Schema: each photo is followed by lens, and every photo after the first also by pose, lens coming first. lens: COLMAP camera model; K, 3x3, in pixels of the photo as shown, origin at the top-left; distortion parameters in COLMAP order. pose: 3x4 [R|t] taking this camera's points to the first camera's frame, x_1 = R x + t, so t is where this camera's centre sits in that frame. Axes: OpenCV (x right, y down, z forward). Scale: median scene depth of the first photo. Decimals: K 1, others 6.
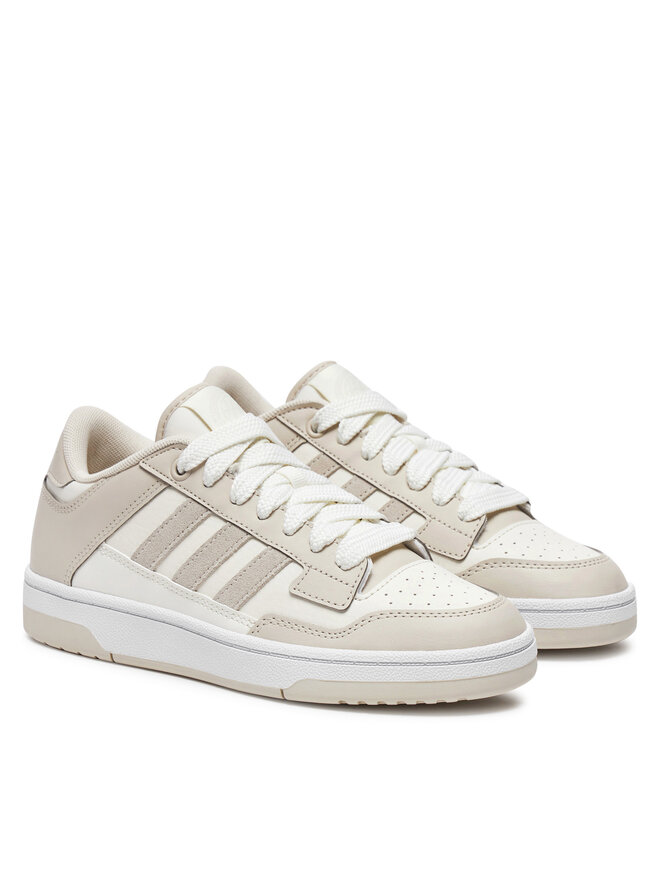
lens RADIAL K [[2478.4, 0, 329.4], [0, 2478.4, 439.9], [0, 0, 1]] dist [-0.024279, 0.000000]
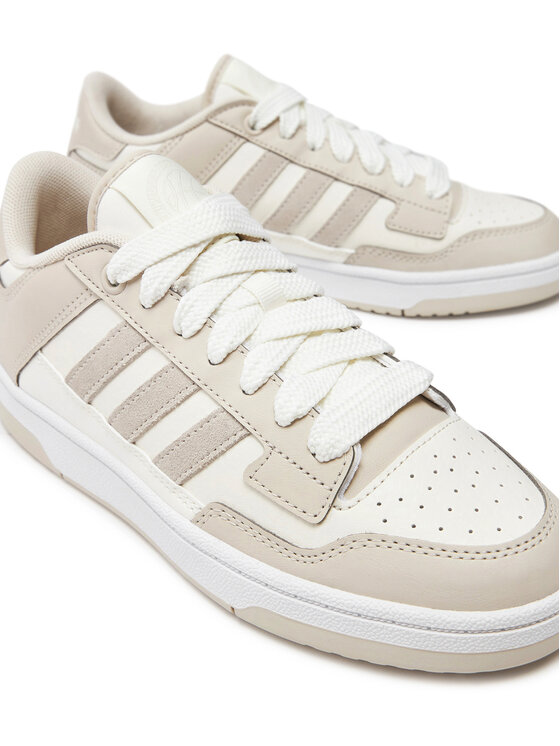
lens RADIAL K [[873.9, 0, 285.1], [0, 873.9, 369.6], [0, 0, 1]] dist [-0.010028, 0.000000]
pose [[0.991285, 0.051190, -0.121384, 0.023905], [-0.004321, 0.933553, 0.358414, -0.056794], [0.131666, -0.354766, 0.925638, 0.762903]]
